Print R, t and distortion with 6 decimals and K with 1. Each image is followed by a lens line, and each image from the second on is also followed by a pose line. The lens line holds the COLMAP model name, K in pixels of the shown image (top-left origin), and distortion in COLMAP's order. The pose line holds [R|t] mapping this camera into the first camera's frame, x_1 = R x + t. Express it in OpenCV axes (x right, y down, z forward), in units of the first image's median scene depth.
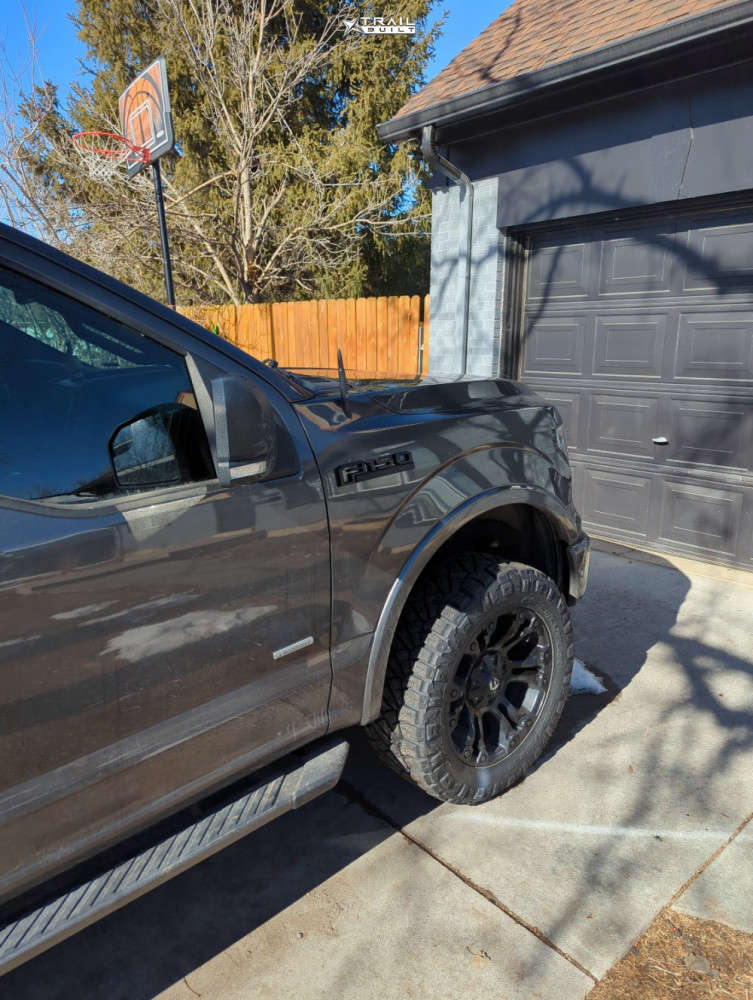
lens RADIAL K [[754.9, 0, 376.5], [0, 754.9, 500.0], [0, 0, 1]] dist [0.036956, 0.003208]
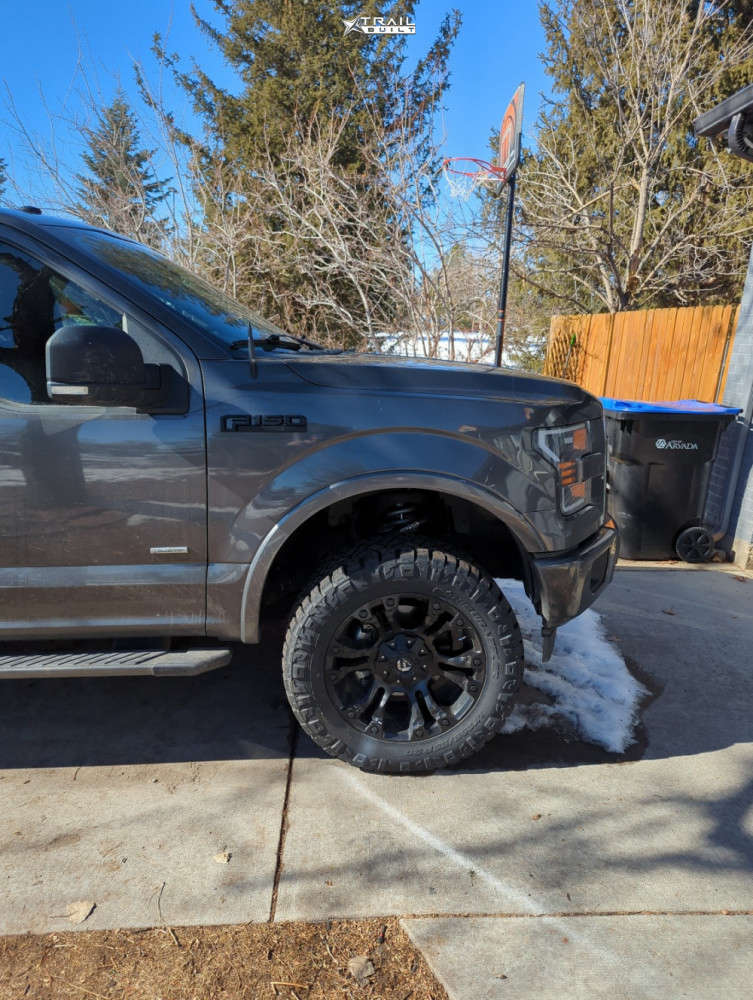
lens RADIAL K [[752.7, 0, 376.5], [0, 752.7, 500.0], [0, 0, 1]] dist [0.098726, -0.125388]
pose [[0.758551, 0.187909, -0.623932, 0.735664], [-0.204799, 0.977747, 0.045482, -0.013290], [0.618594, 0.093280, 0.780154, 0.165859]]
